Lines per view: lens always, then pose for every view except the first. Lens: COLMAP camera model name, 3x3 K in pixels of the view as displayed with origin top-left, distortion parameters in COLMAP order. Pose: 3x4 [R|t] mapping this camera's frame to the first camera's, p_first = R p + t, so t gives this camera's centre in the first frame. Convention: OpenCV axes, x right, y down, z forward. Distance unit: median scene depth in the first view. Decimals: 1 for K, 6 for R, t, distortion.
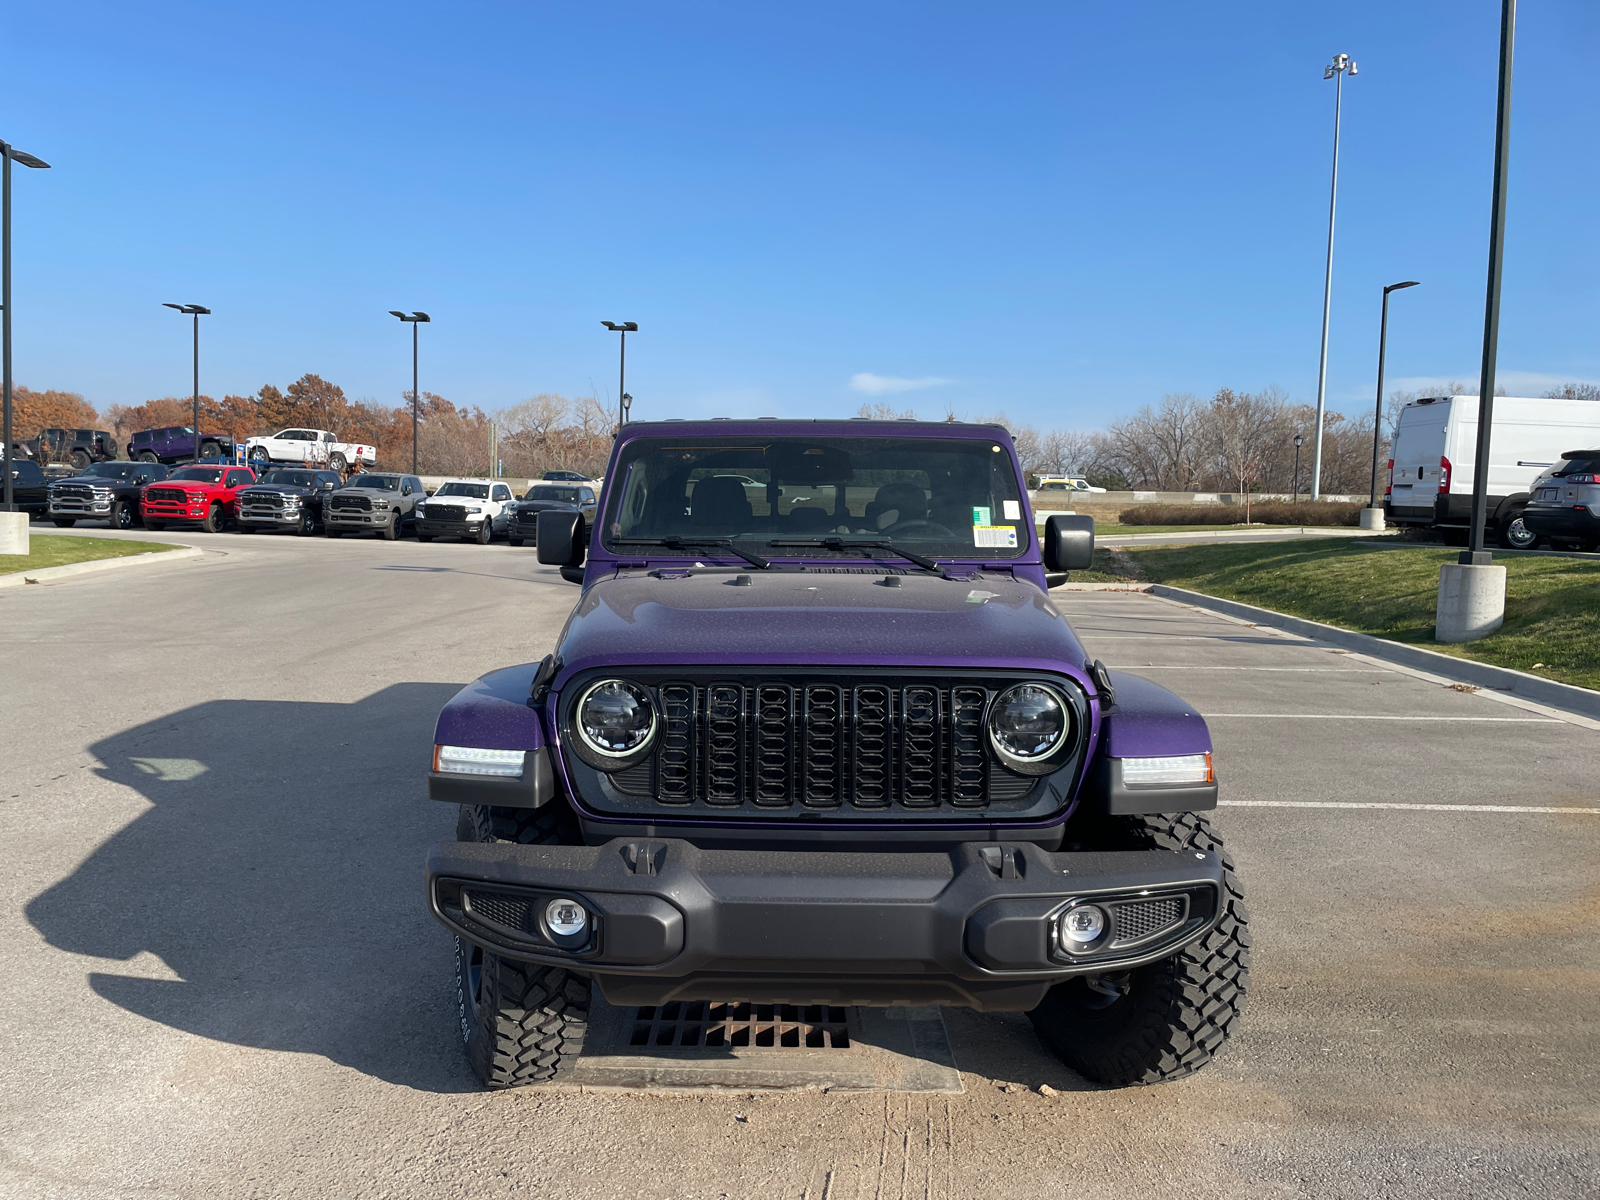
lens RADIAL K [[1211.3, 0, 762.9], [0, 1211.3, 607.6], [0, 0, 1]] dist [0.101259, -0.131177]
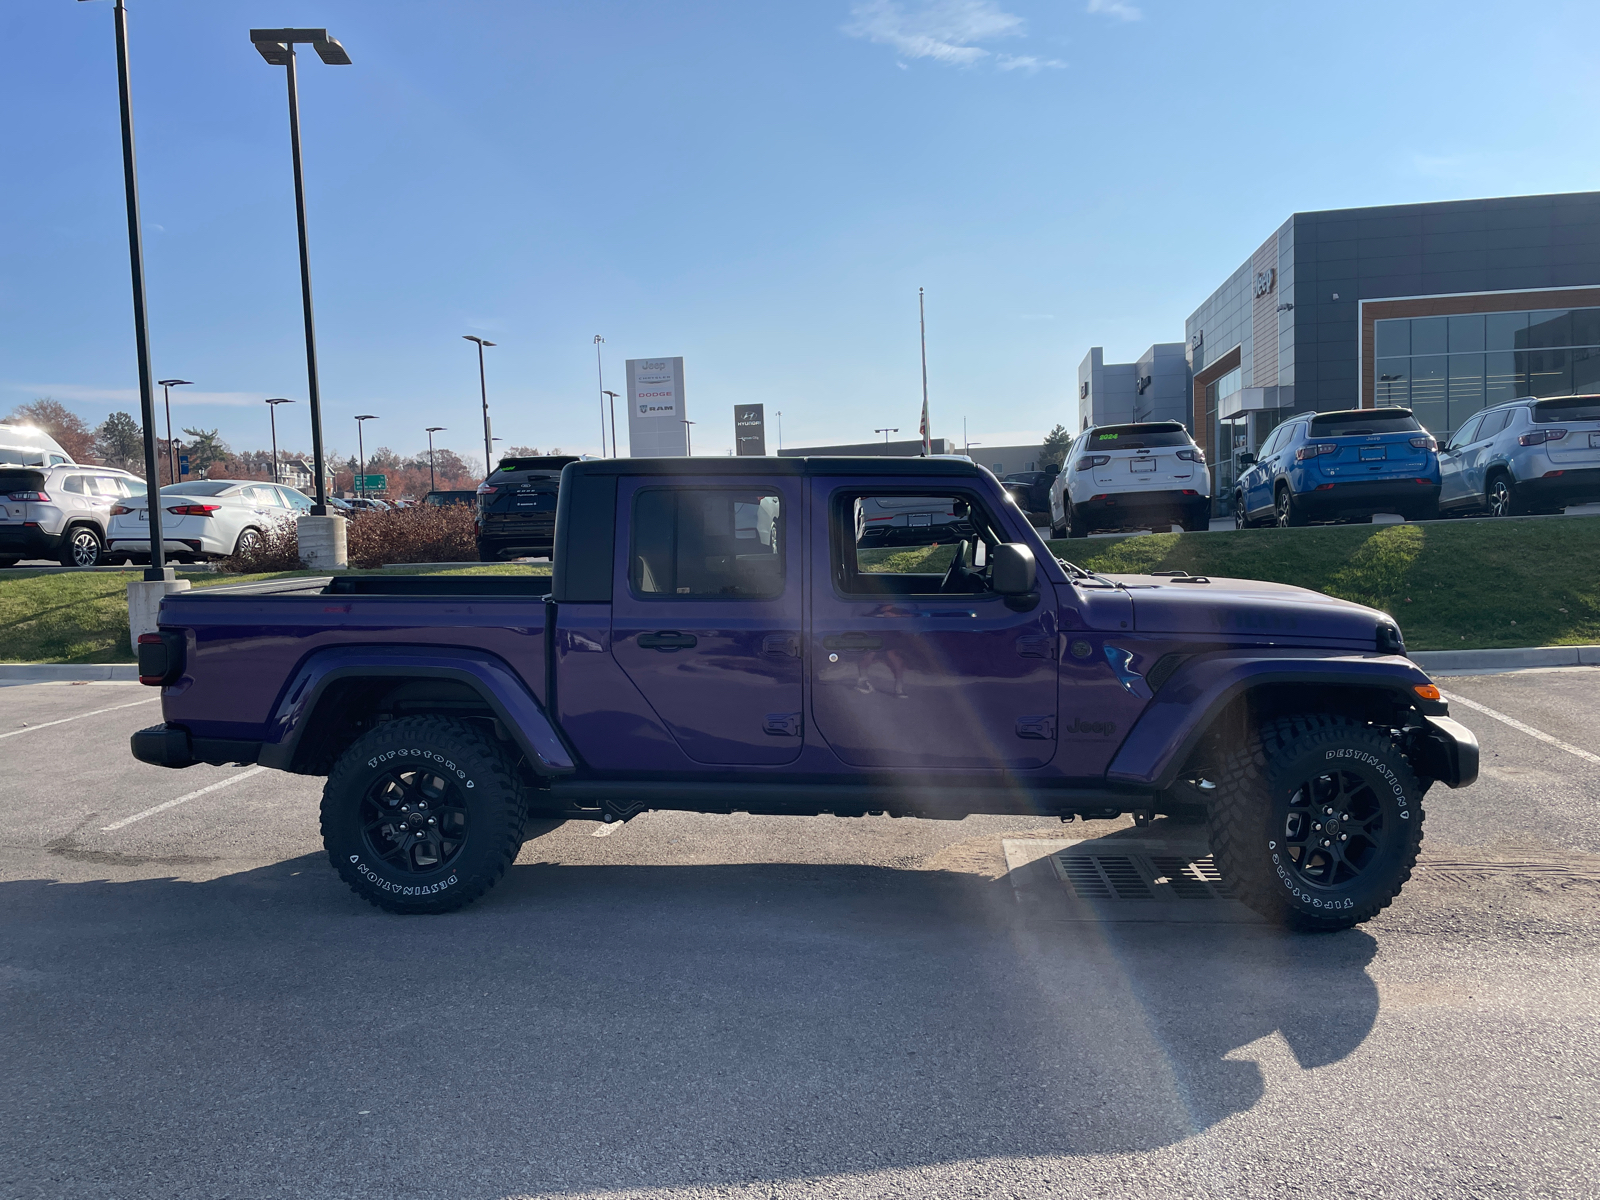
lens RADIAL K [[1218.7, 0, 805.8], [0, 1218.7, 613.0], [0, 0, 1]] dist [0.105331, -0.141904]
pose [[0.076567, -0.094759, 0.992551, -1.309993], [0.099831, 0.991200, 0.086929, -0.136487], [-0.992054, 0.092432, 0.085353, 1.138792]]
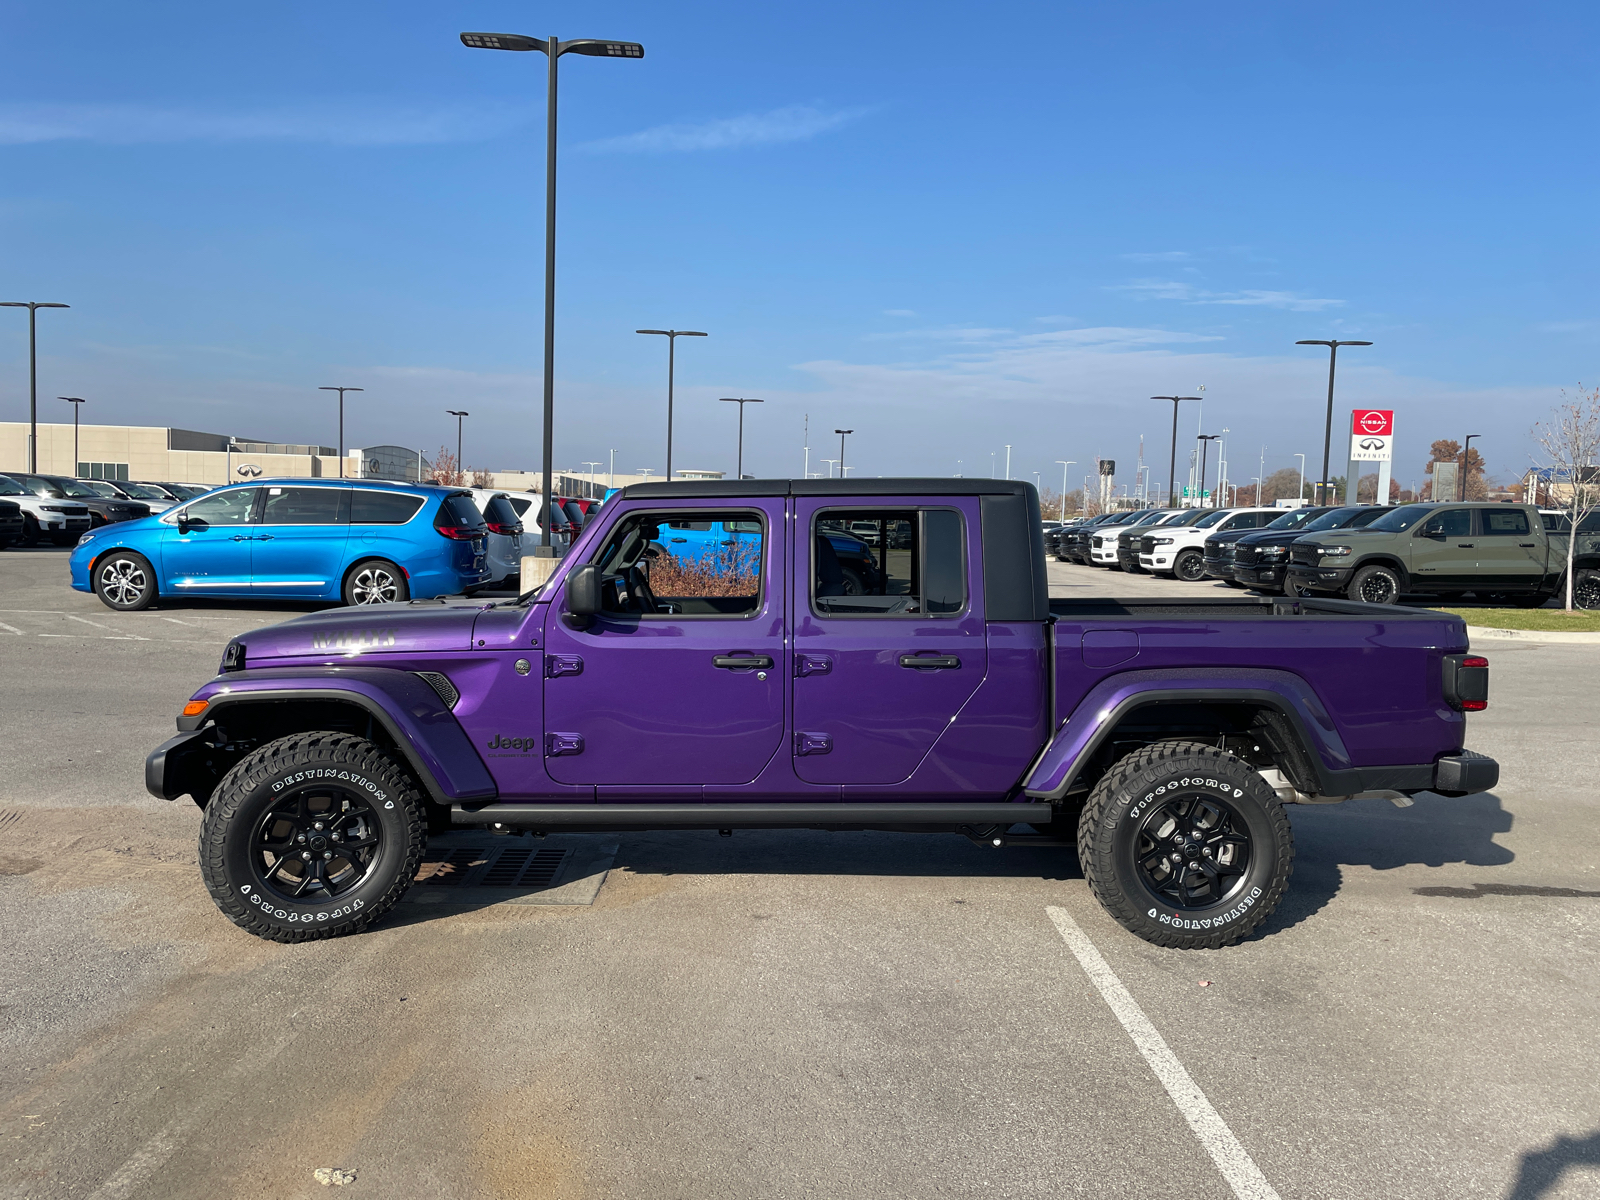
lens RADIAL K [[1211.3, 0, 762.9], [0, 1211.3, 607.6], [0, 0, 1]] dist [0.101259, -0.131177]
pose [[0.015629, 0.045697, -0.998833, 1.397854], [-0.094106, 0.994588, 0.044030, -0.102982], [0.995440, 0.093308, 0.019844, 1.181923]]
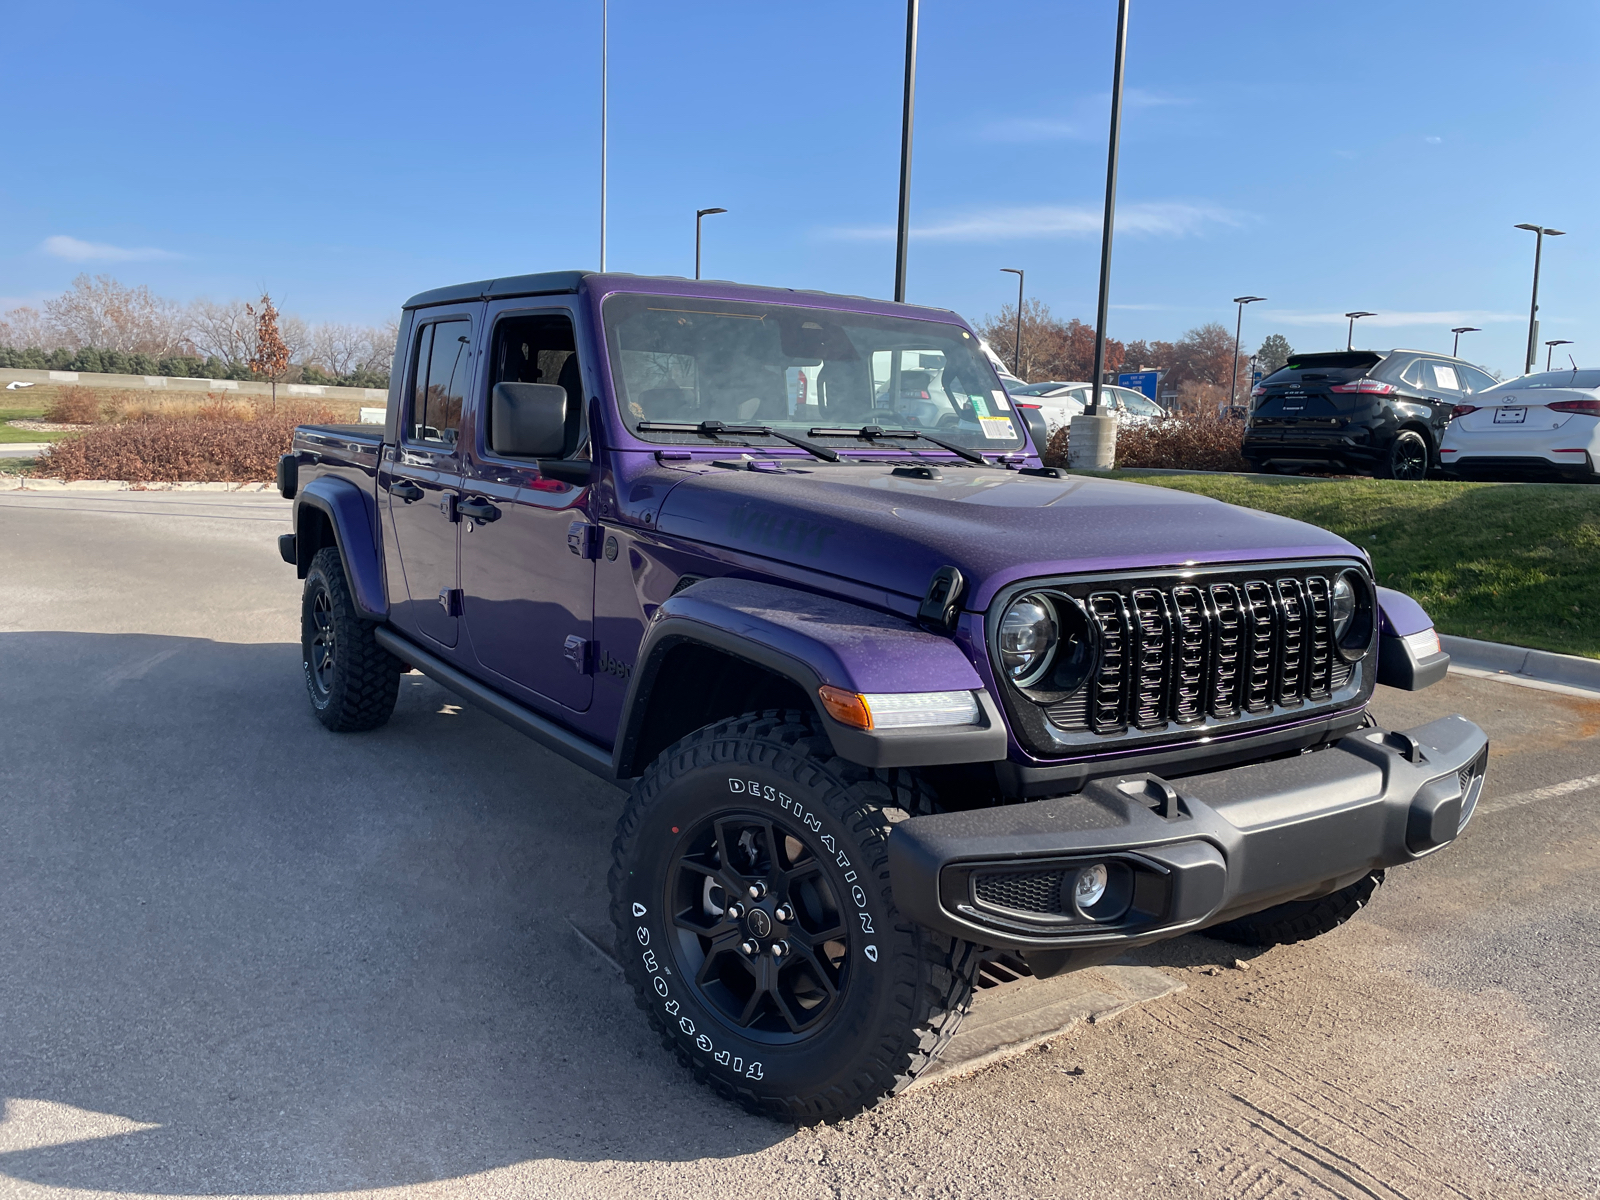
lens RADIAL K [[1218.7, 0, 805.8], [0, 1218.7, 613.0], [0, 0, 1]] dist [0.105331, -0.141904]
pose [[0.818159, -0.070241, 0.570685, -0.490758], [0.023259, 0.995741, 0.089213, -0.002660], [-0.574521, -0.059717, 0.816308, 0.287647]]
